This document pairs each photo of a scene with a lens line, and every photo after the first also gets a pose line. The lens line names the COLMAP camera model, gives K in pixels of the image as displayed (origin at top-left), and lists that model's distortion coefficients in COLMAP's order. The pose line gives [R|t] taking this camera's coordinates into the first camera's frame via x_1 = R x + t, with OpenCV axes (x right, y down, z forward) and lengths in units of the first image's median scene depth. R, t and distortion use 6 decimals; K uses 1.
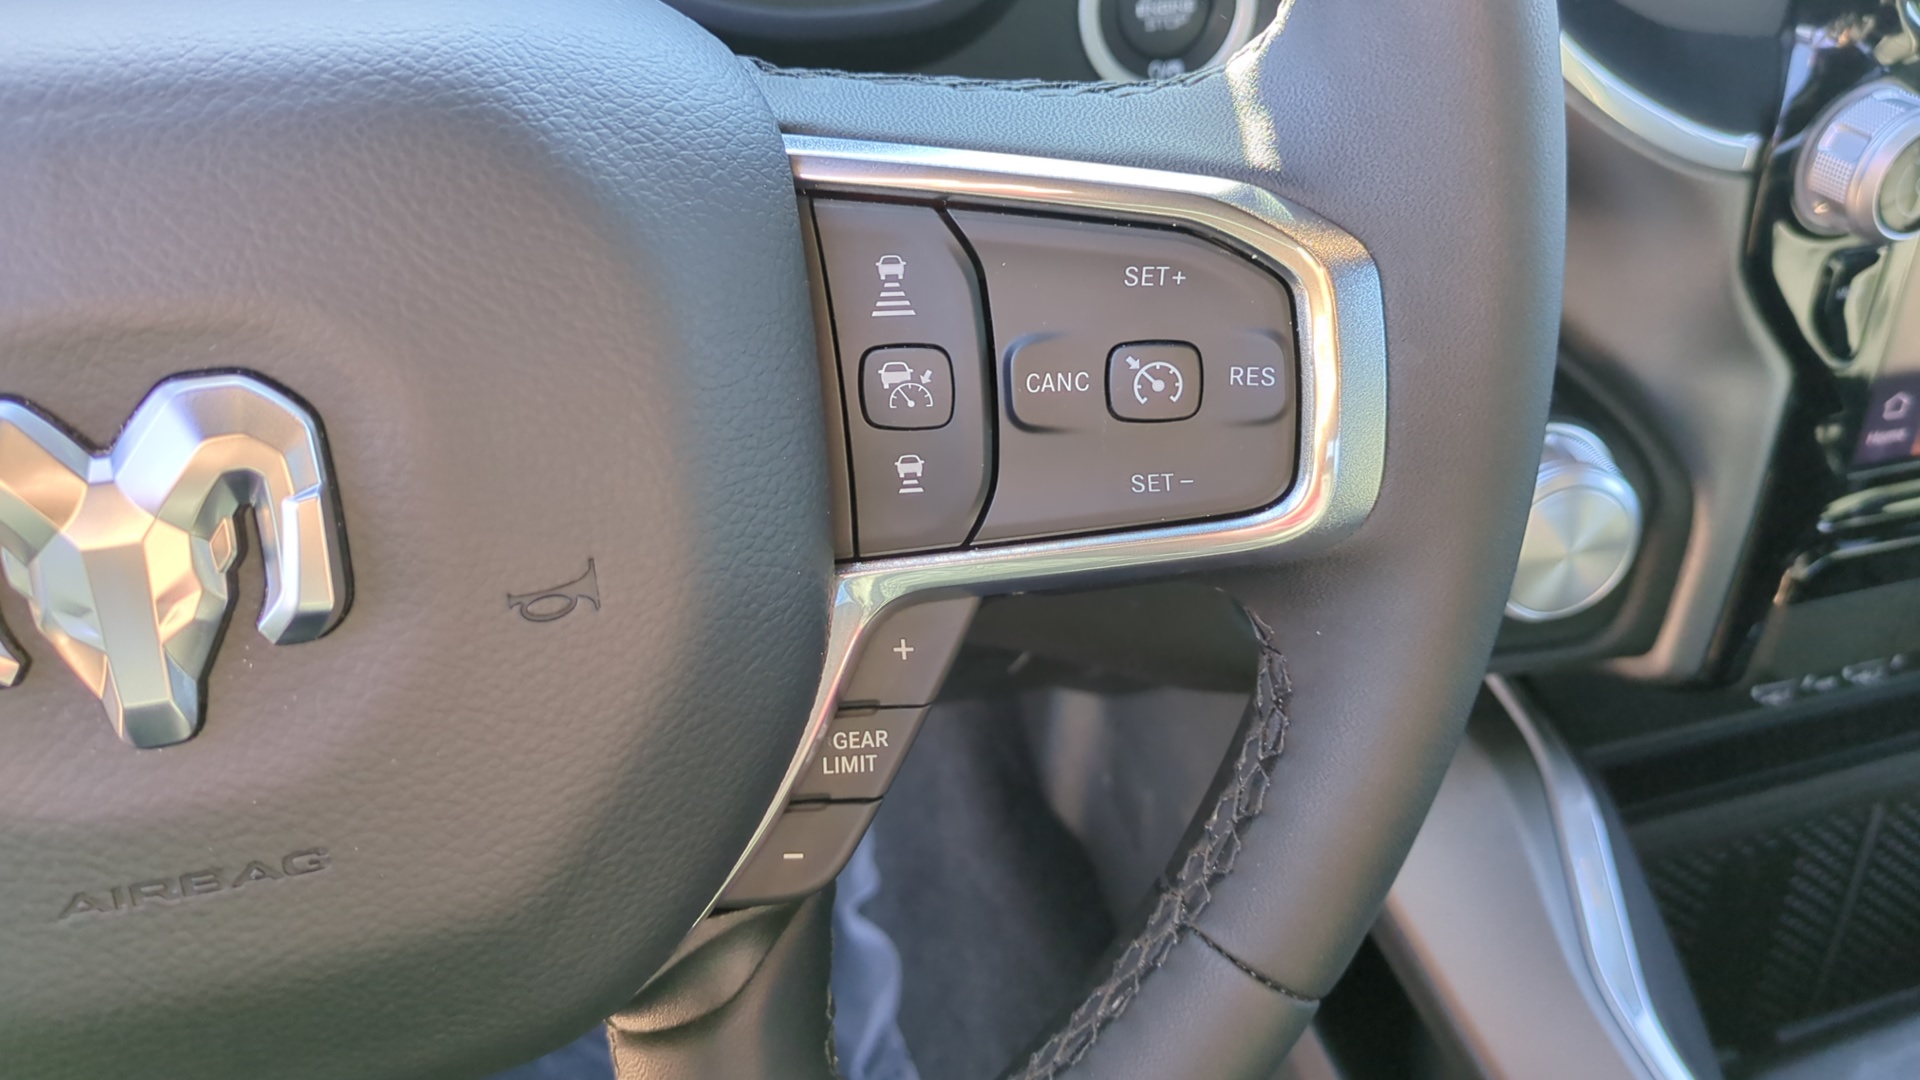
lens RADIAL K [[1629.4, 0, 978.3], [0, 1629.4, 534.7], [0, 0, 1]] dist [0.052784, -0.066156]
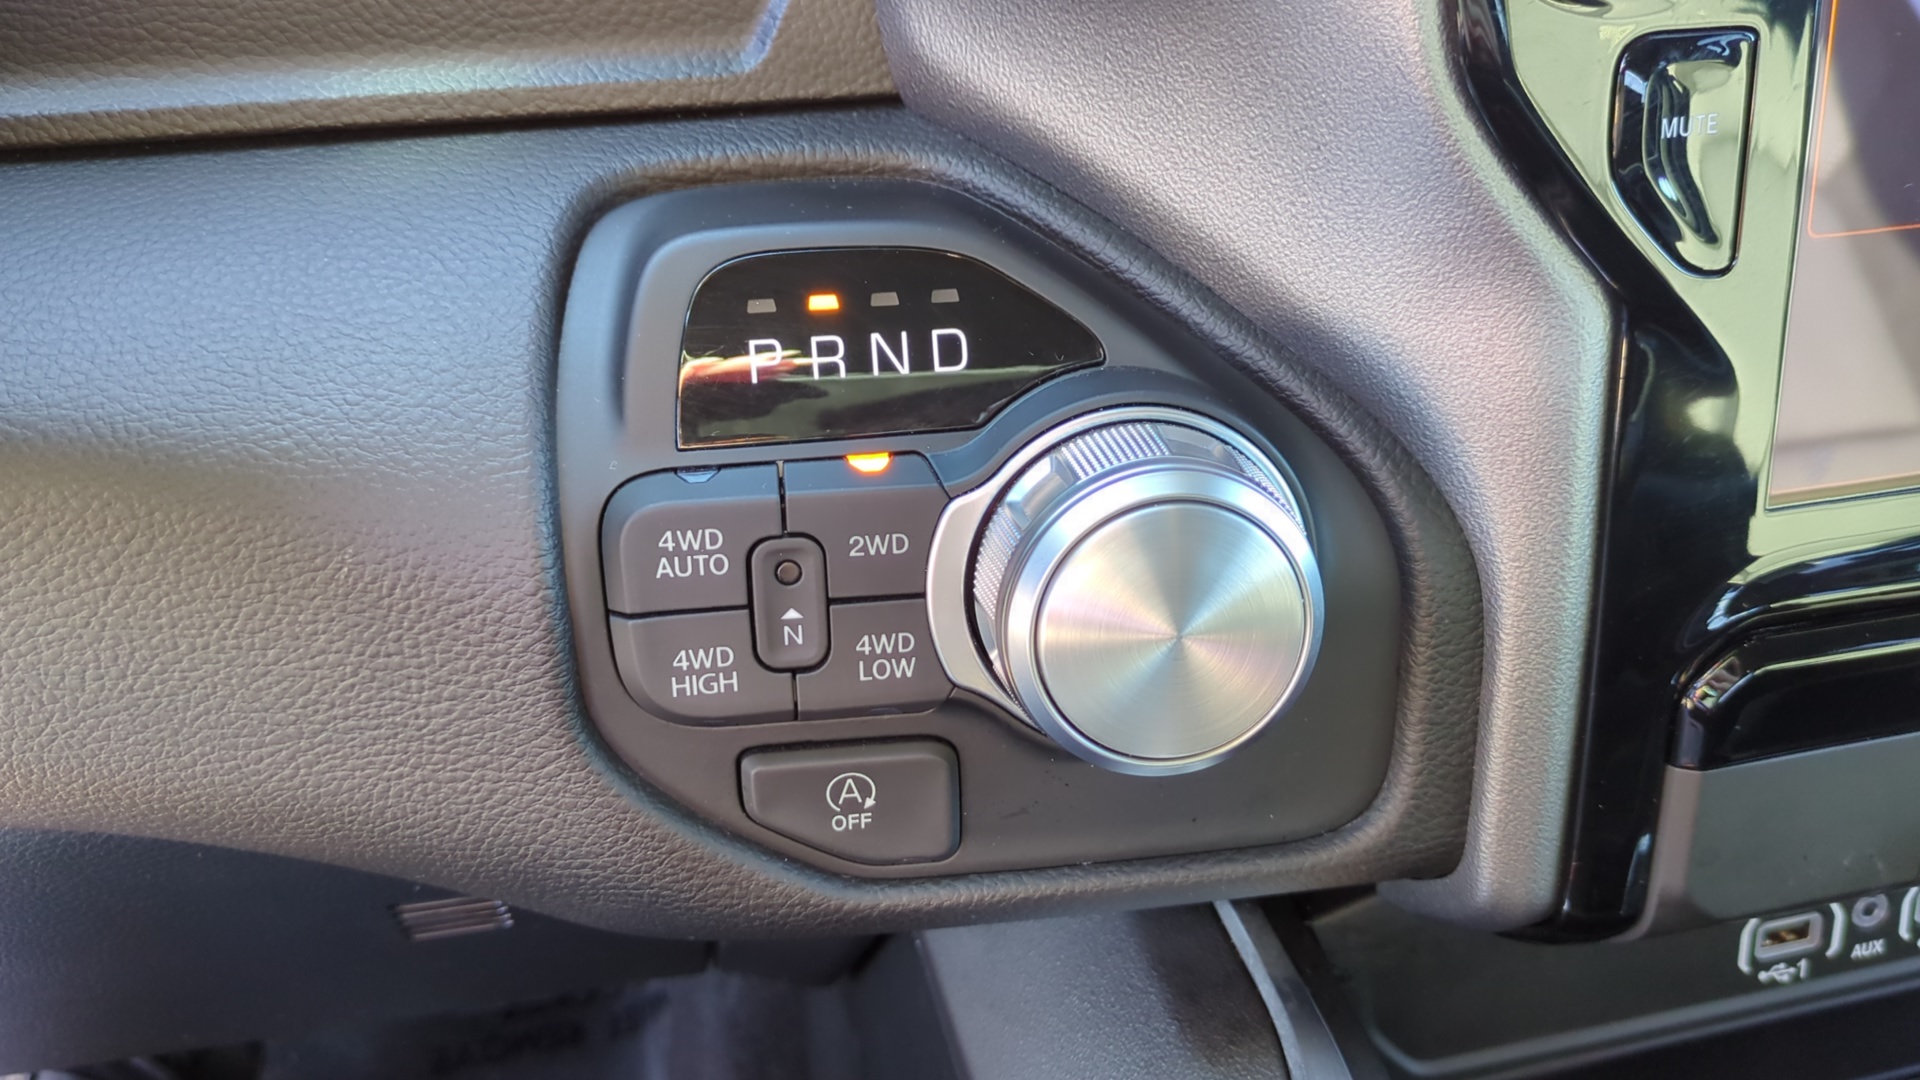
lens RADIAL K [[1629.4, 0, 978.3], [0, 1629.4, 534.7], [0, 0, 1]] dist [0.052784, -0.066156]
pose [[0.995619, -0.023591, -0.090480, 0.565755], [0.005311, 0.980356, -0.197164, 0.132813], [0.093354, 0.195820, 0.976186, 0.801264]]
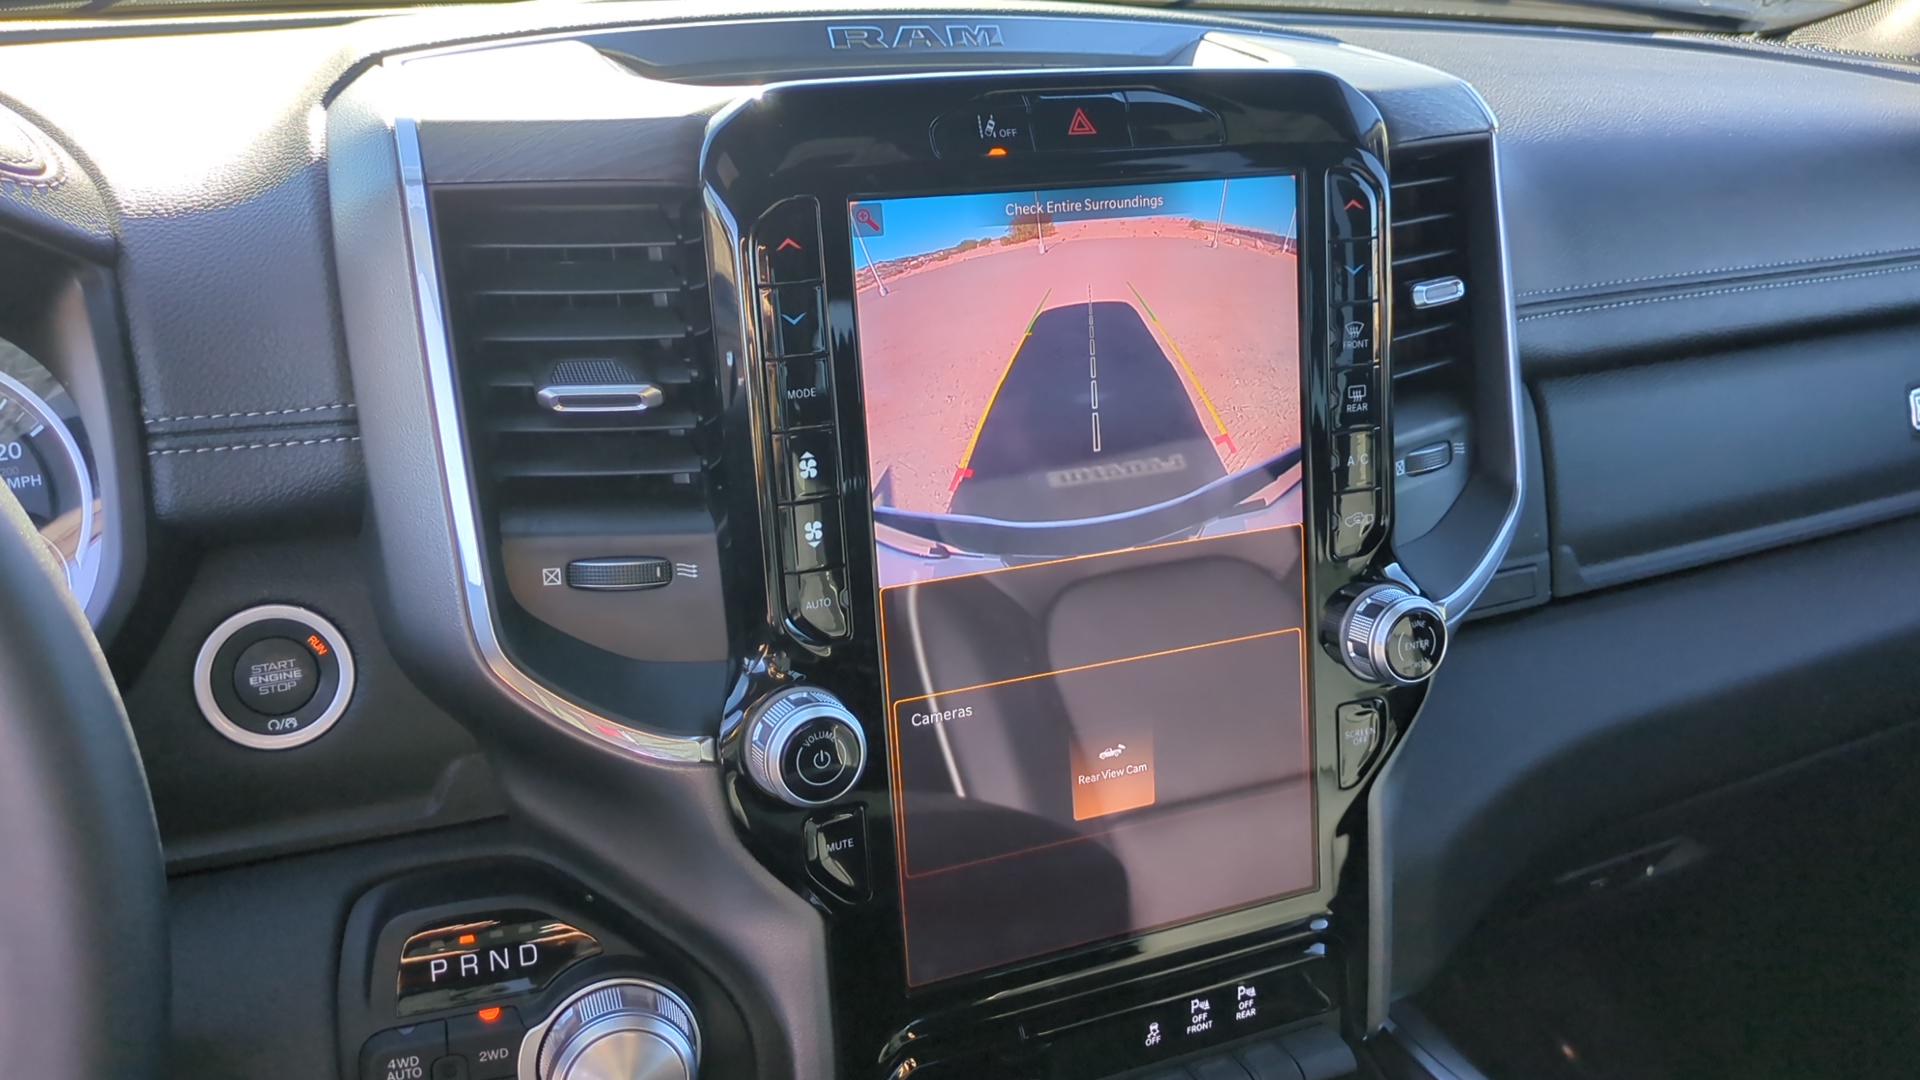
lens RADIAL K [[1634.6, 0, 966.4], [0, 1634.6, 536.7], [0, 0, 1]] dist [0.070037, -0.090962]
pose [[0.994453, -0.081296, 0.066744, 0.914805], [0.099318, 0.934693, -0.341300, 0.112210], [-0.034639, 0.346035, 0.937582, -0.427815]]
